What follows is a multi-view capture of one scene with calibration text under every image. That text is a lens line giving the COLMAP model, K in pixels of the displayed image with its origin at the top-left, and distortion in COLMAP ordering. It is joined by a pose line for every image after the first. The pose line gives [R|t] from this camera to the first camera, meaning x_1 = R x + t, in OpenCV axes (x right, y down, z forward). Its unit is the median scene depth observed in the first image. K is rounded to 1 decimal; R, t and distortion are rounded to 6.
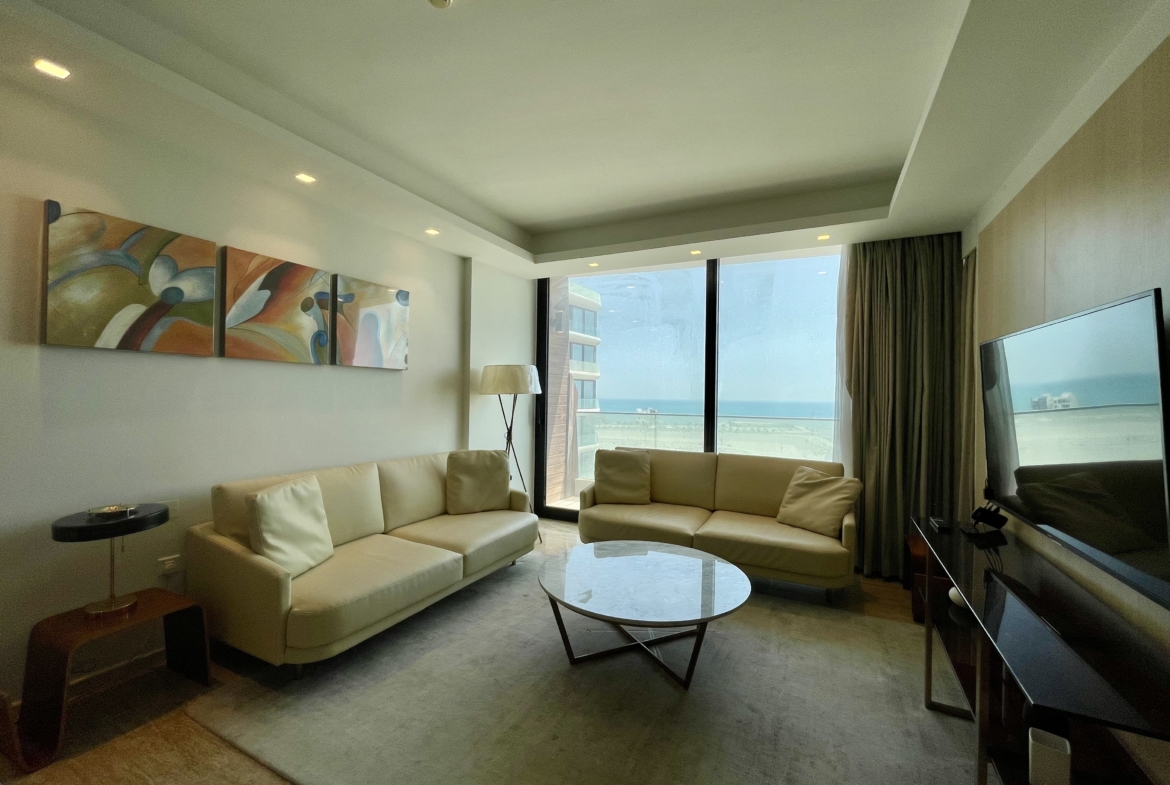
lens RADIAL K [[475.4, 0, 584.0], [0, 475.4, 391.7], [0, 0, 1]] dist [0.004902, 0.000731]
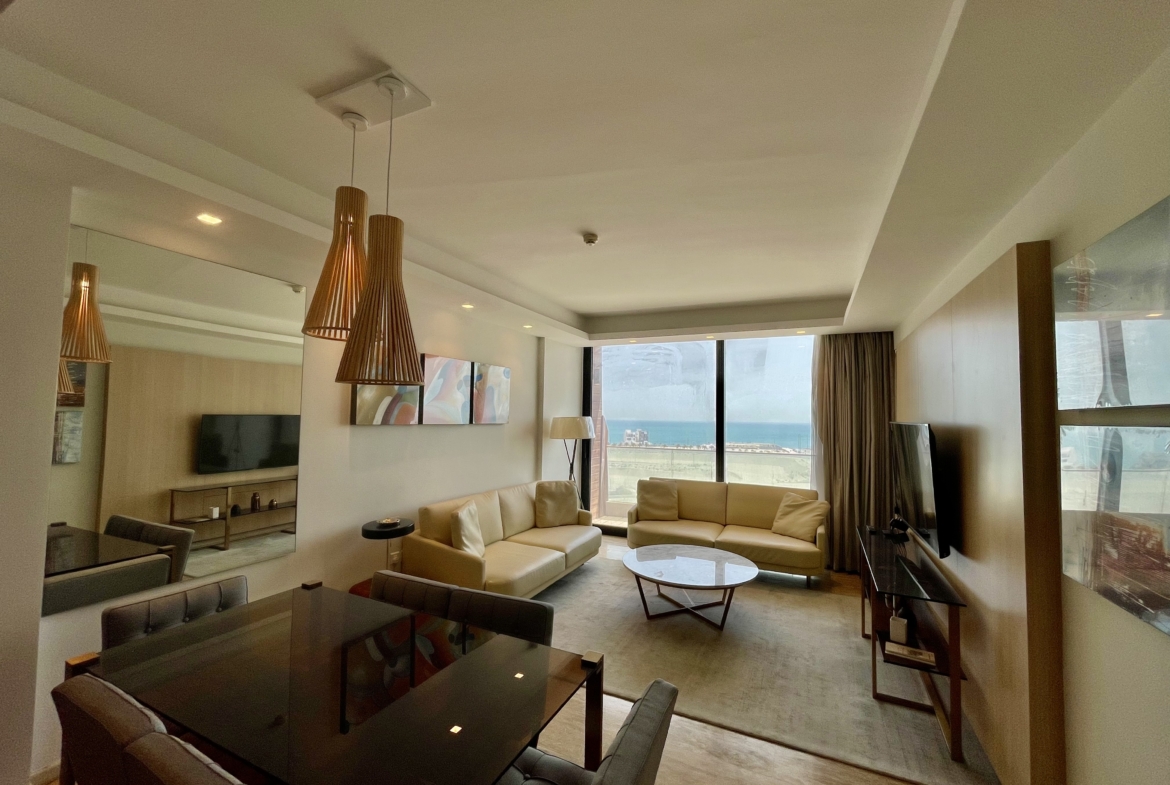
lens RADIAL K [[475.4, 0, 585.7], [0, 475.4, 393.3], [0, 0, 1]] dist [0.004902, 0.000731]
pose [[0.999618, 0.003286, 0.027449, -0.195782], [-0.002163, 0.999163, -0.040840, -0.083688], [-0.027561, 0.040765, 0.998789, -0.432048]]
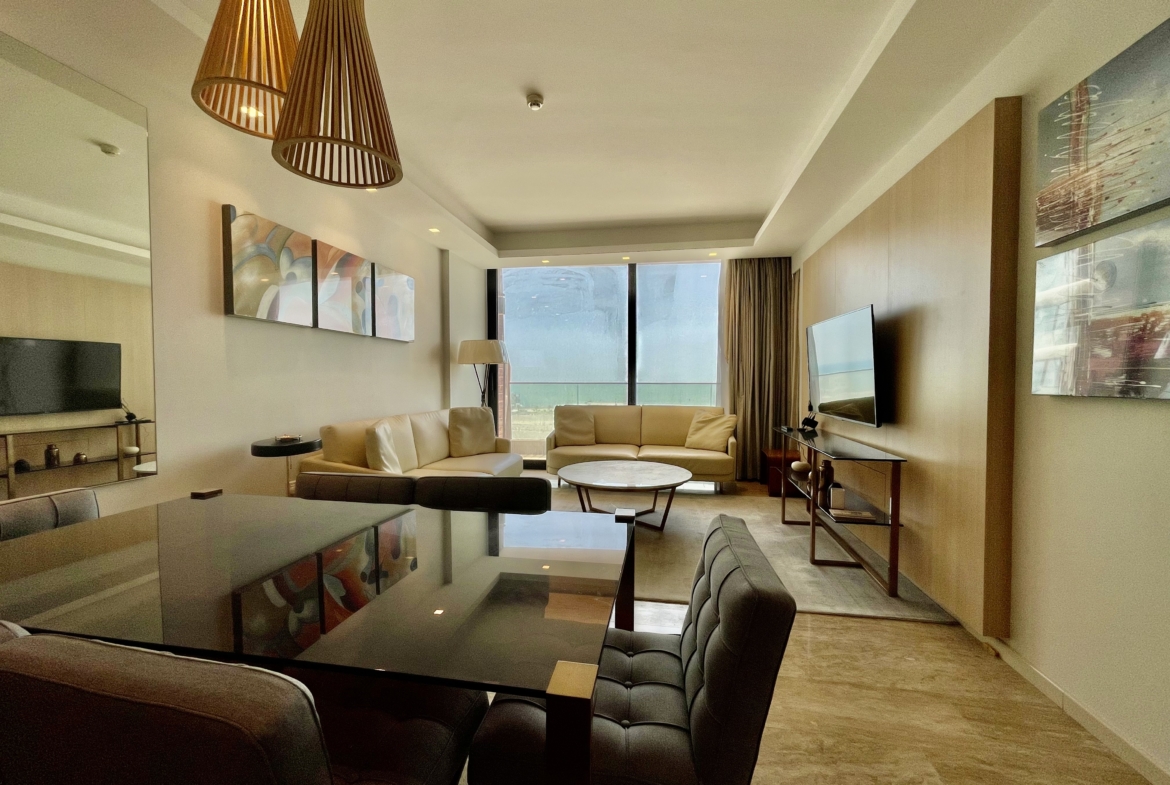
lens RADIAL K [[475.4, 0, 582.9], [0, 475.4, 392.7], [0, 0, 1]] dist [0.004902, 0.000731]
pose [[0.957434, -0.022507, 0.287774, -0.333195], [0.012428, 0.999245, 0.036803, 0.047357], [-0.288385, -0.031660, 0.956991, -0.323028]]
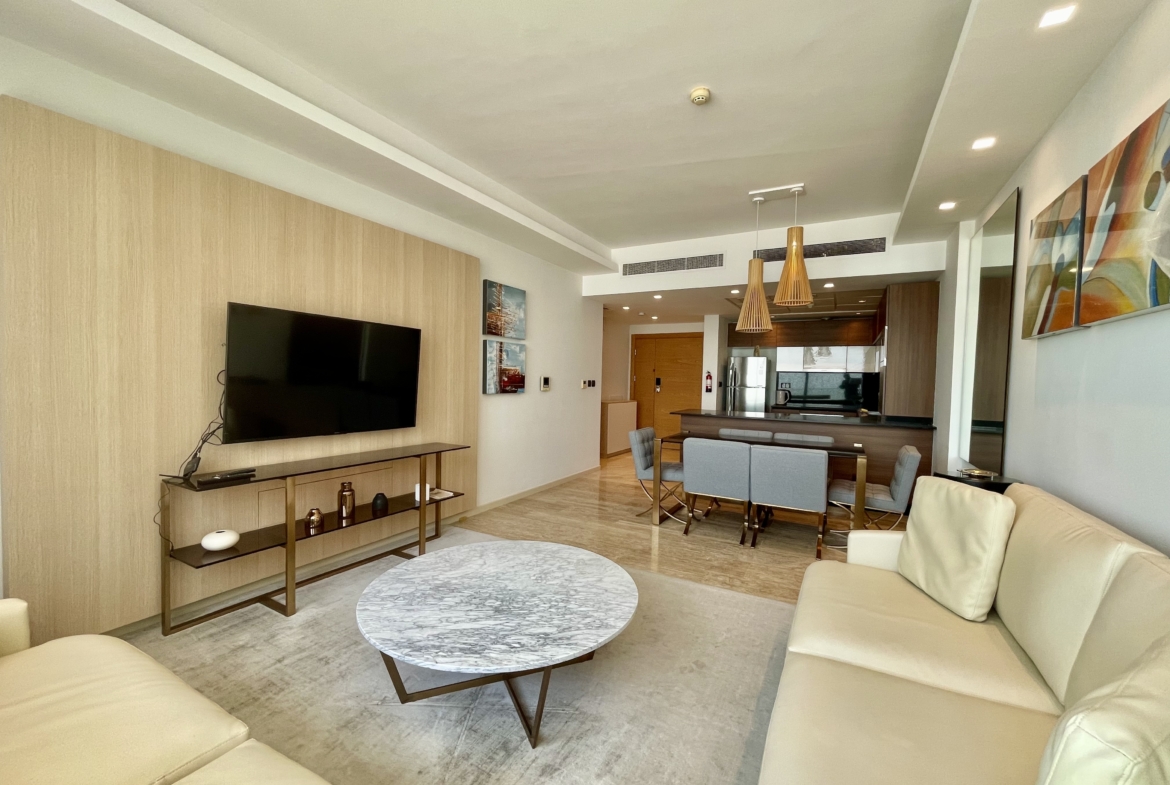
lens RADIAL K [[475.4, 0, 585.0], [0, 475.4, 396.9], [0, 0, 1]] dist [0.004902, 0.000731]
pose [[-0.998813, -0.036817, 0.031877, 0.004005], [-0.036108, 0.999094, 0.022543, 0.045030], [-0.032678, 0.021365, -0.999238, 1.430685]]
